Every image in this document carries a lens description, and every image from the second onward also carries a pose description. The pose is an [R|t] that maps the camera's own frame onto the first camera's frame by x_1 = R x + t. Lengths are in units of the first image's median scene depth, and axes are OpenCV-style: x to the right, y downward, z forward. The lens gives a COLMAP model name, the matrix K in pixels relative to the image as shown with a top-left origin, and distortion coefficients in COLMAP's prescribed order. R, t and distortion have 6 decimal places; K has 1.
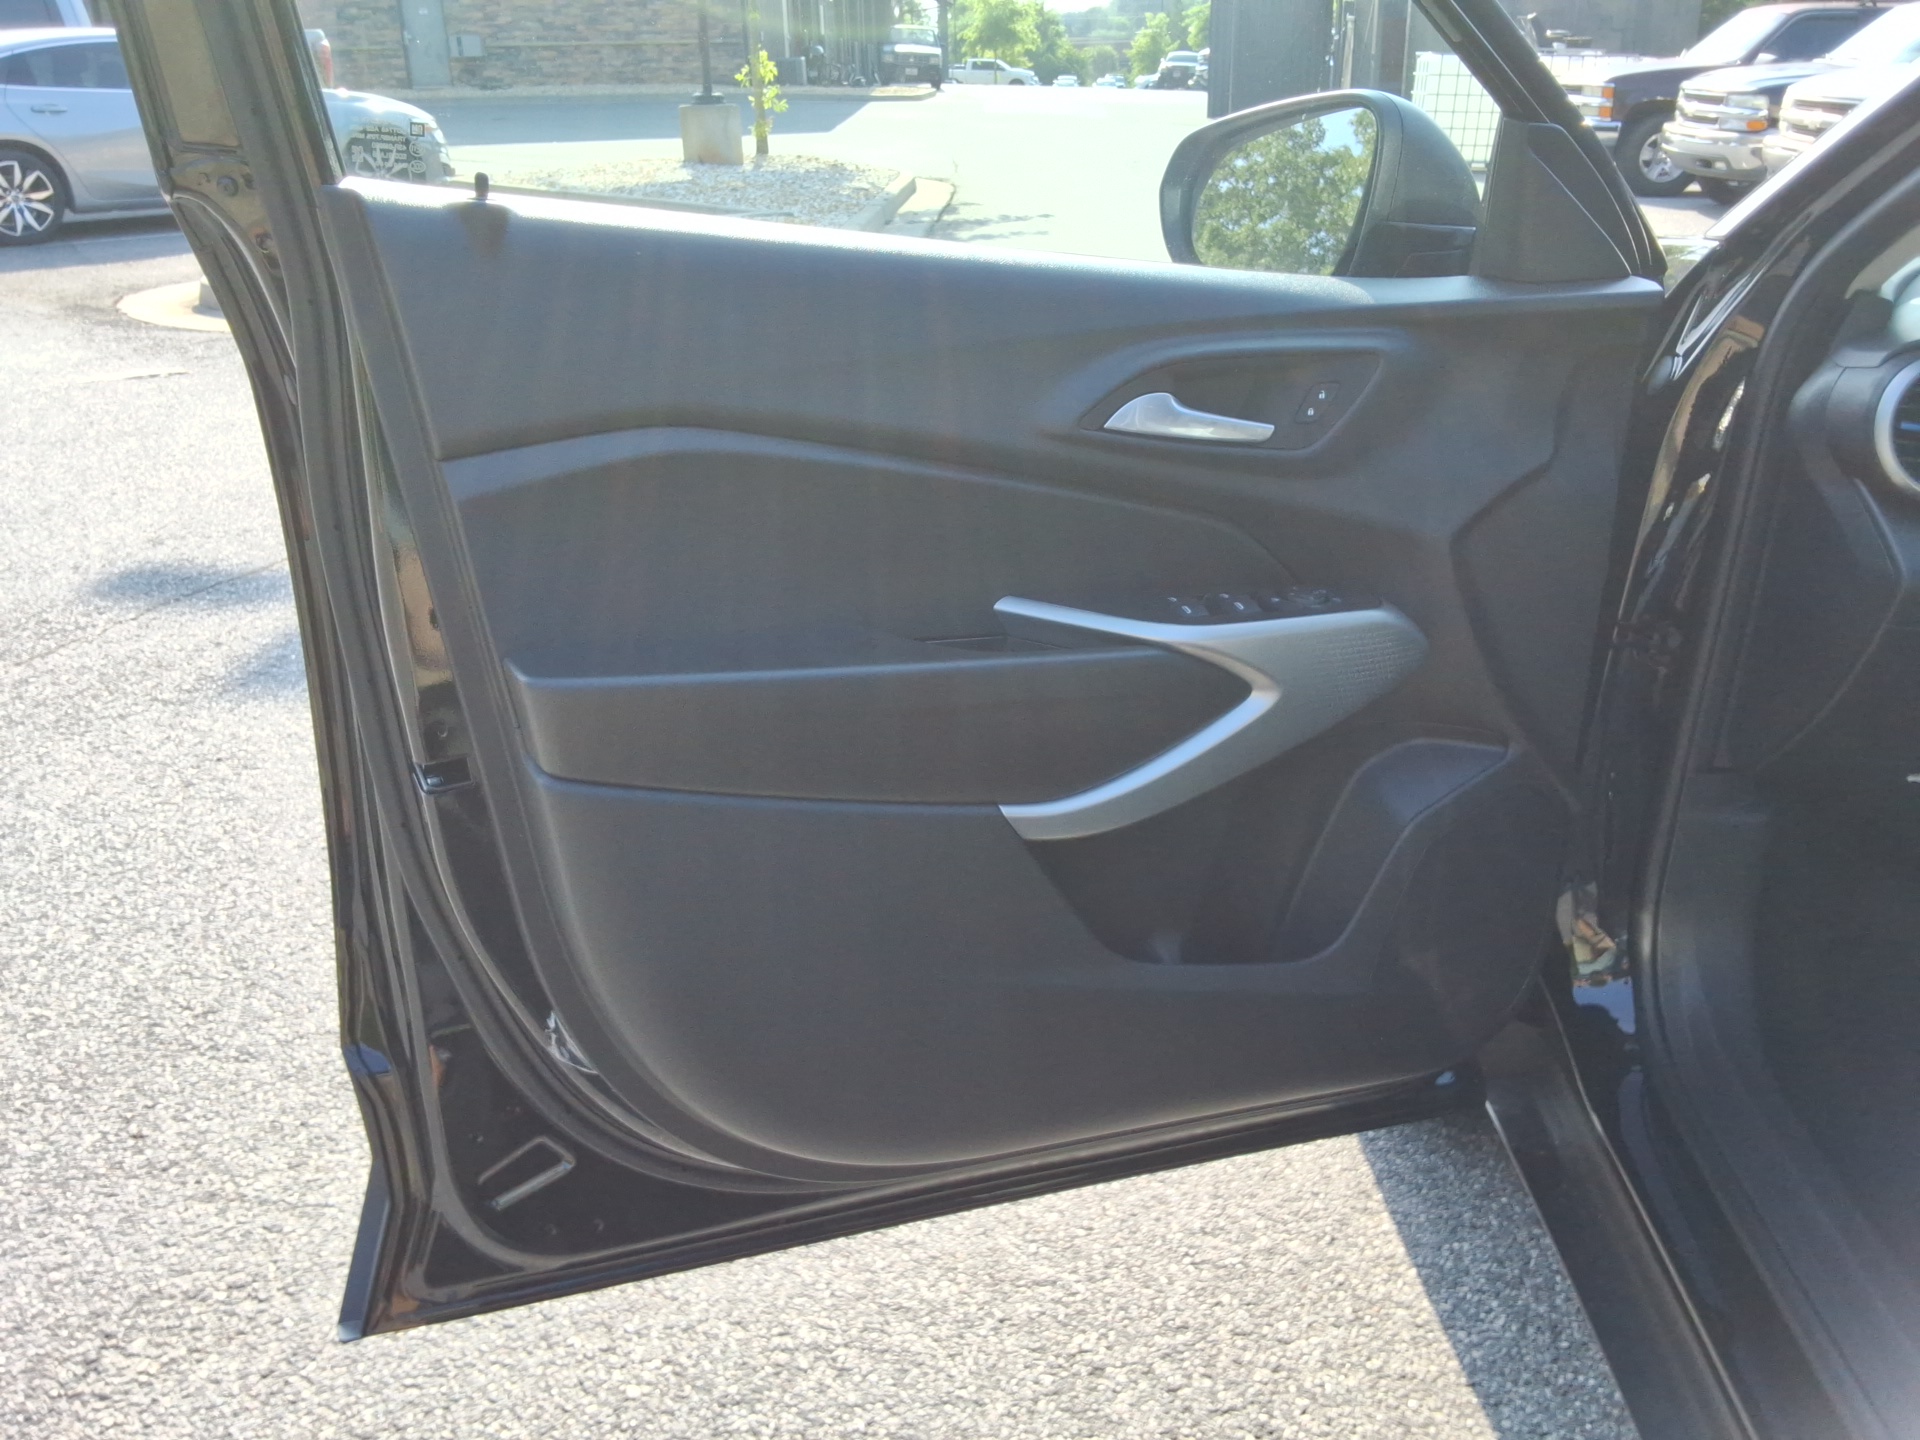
lens RADIAL K [[1540.5, 0, 982.1], [0, 1540.5, 709.6], [0, 0, 1]] dist [0.093098, -0.148229]
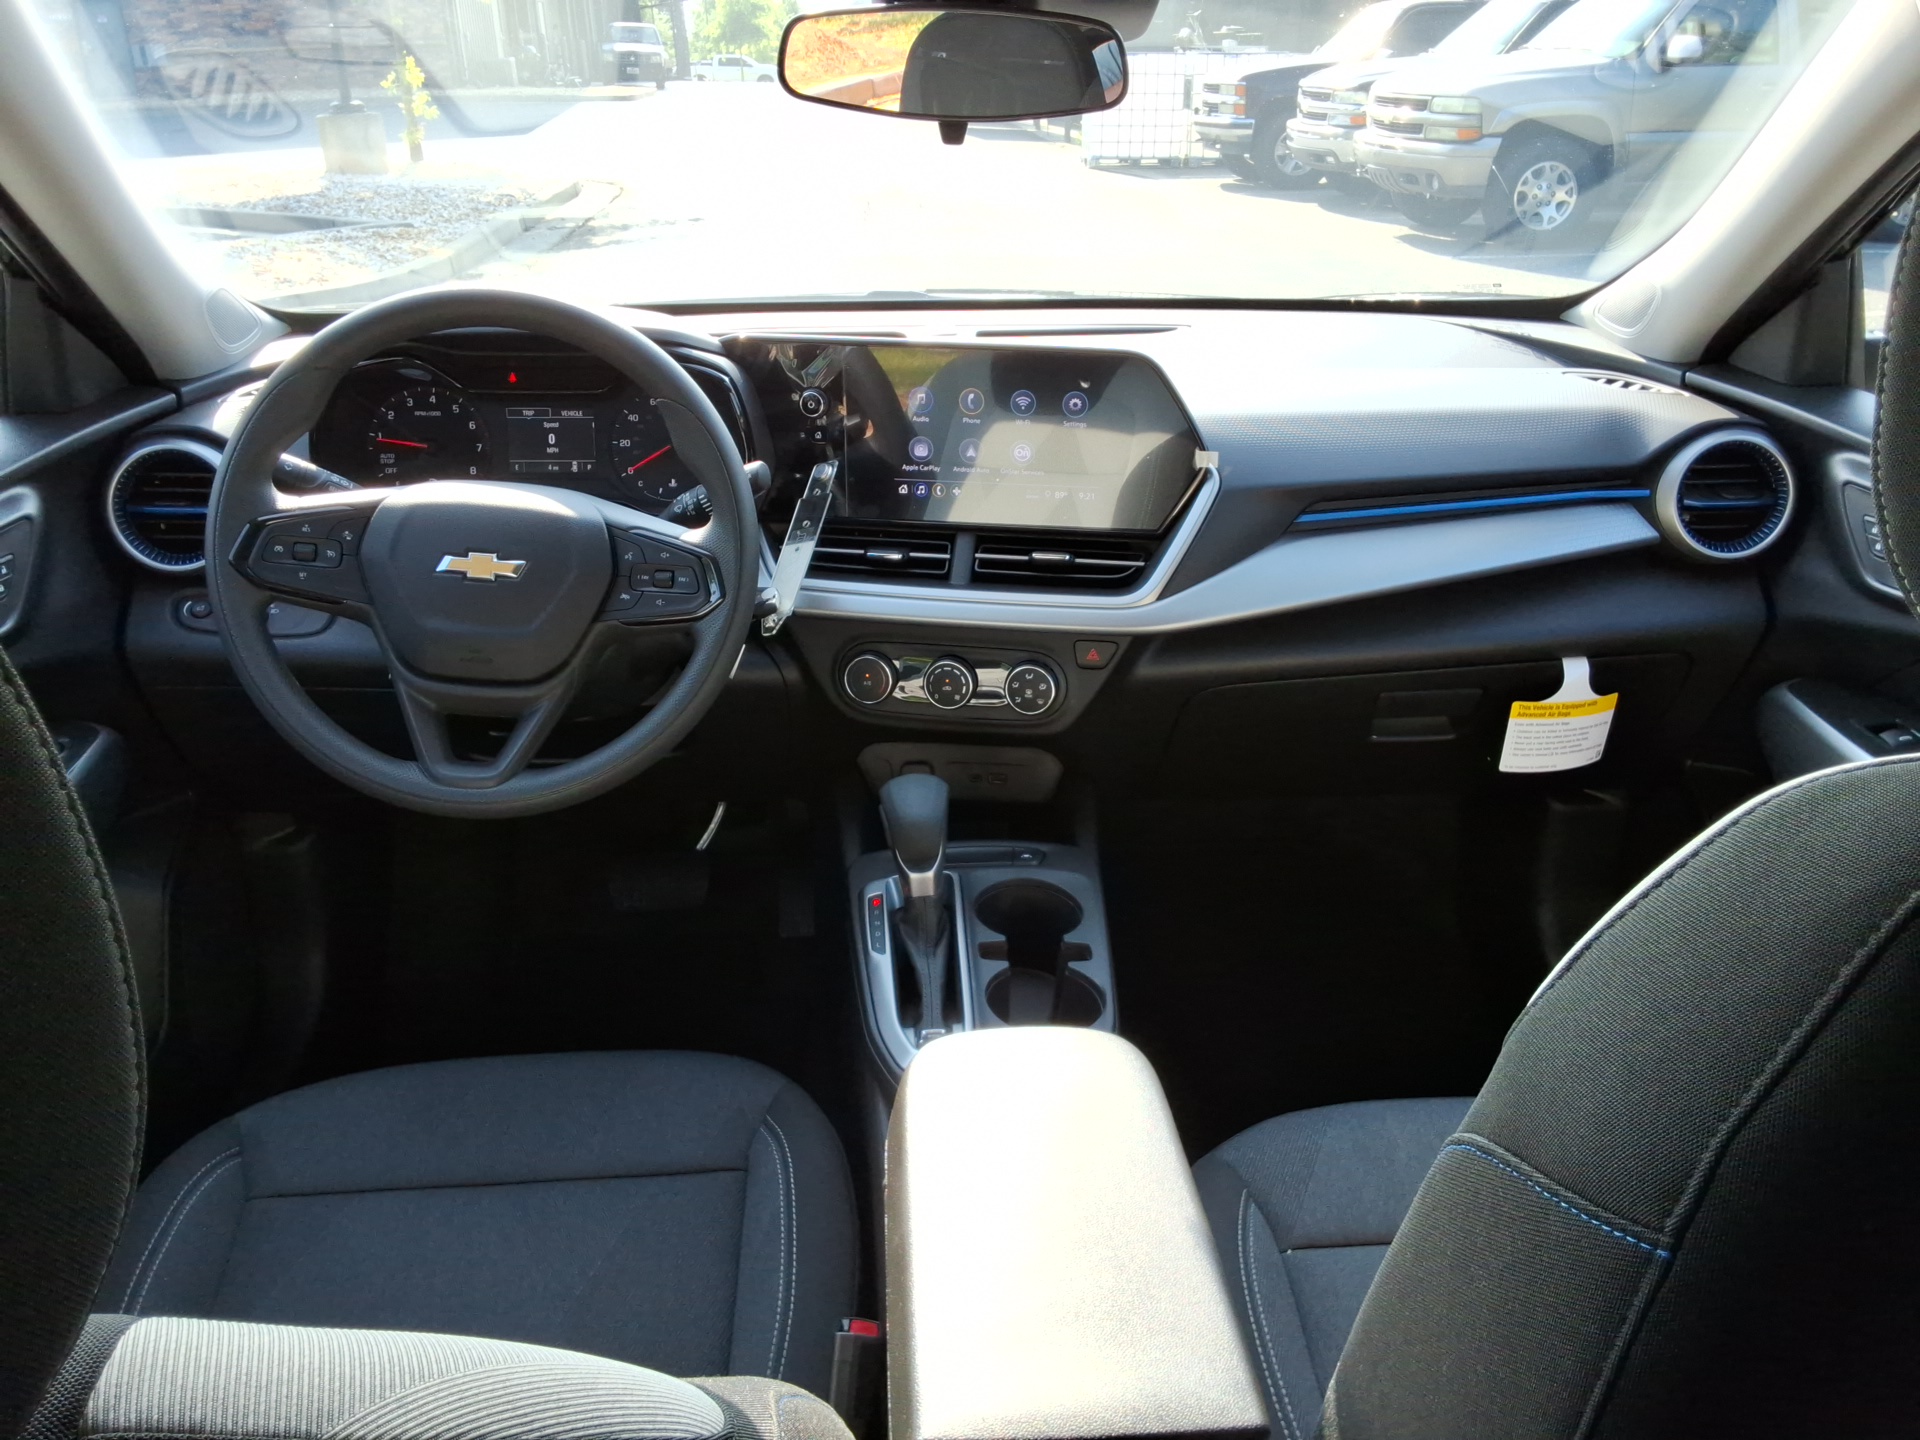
lens RADIAL K [[1535.8, 0, 982.8], [0, 1535.8, 716.4], [0, 0, 1]] dist [0.115201, -0.194393]
pose [[0.990887, -0.062788, 0.119169, 0.077221], [0.061893, 0.998020, 0.011202, 0.000134], [-0.119637, -0.003724, 0.992811, -0.014289]]
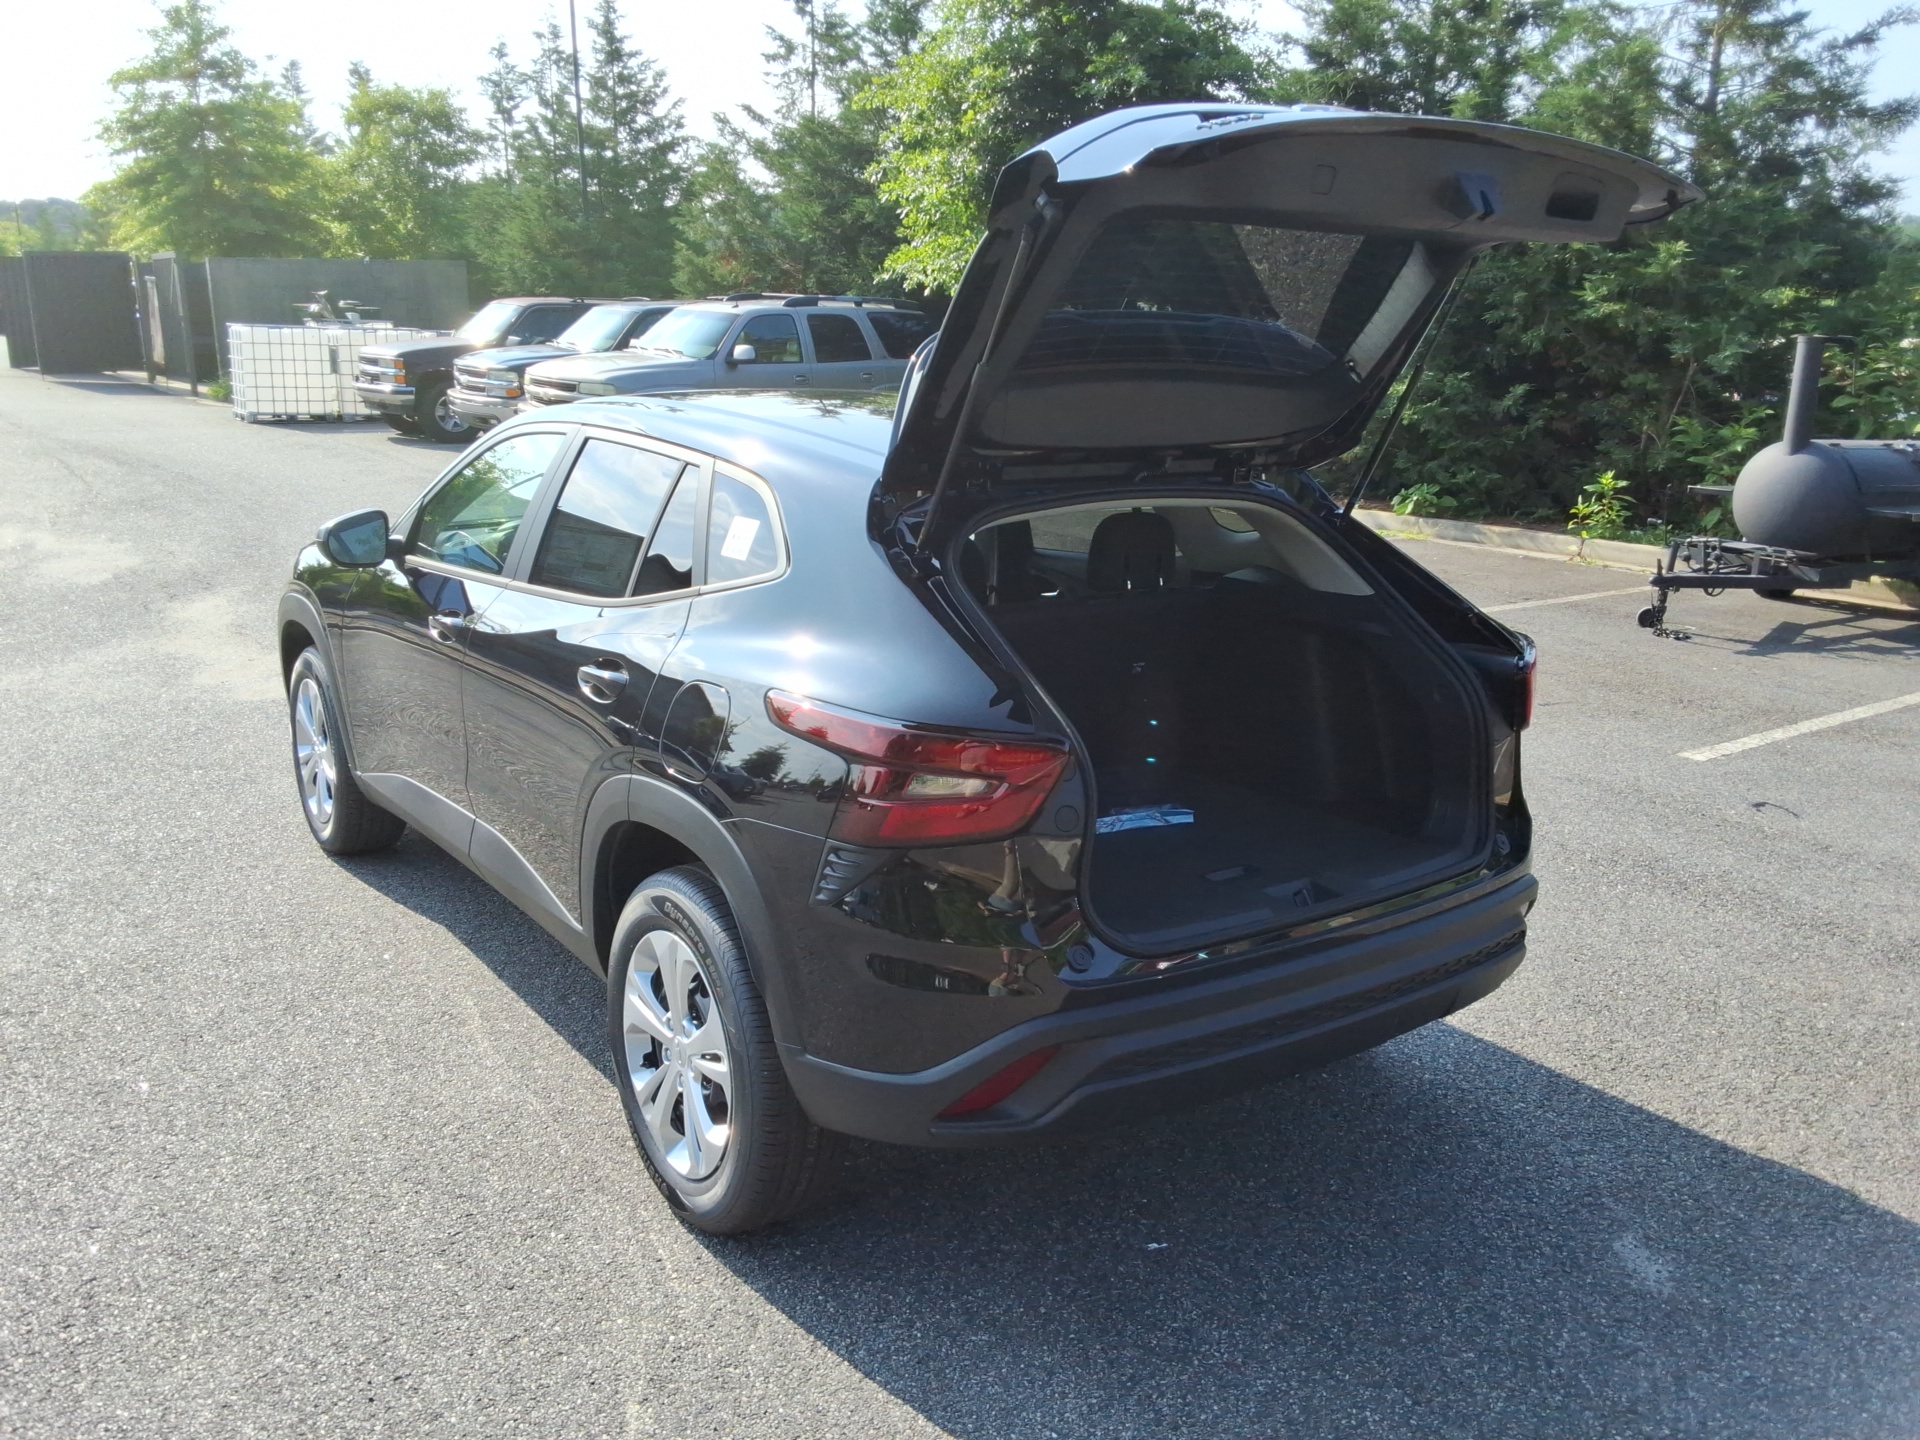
lens RADIAL K [[1535.8, 0, 982.8], [0, 1535.8, 716.4], [0, 0, 1]] dist [0.115201, -0.194393]
pose [[0.766763, -0.147124, 0.624843, -0.066239], [0.226666, 0.972734, -0.049111, 0.050249], [-0.600581, 0.179287, 0.779204, -0.211558]]
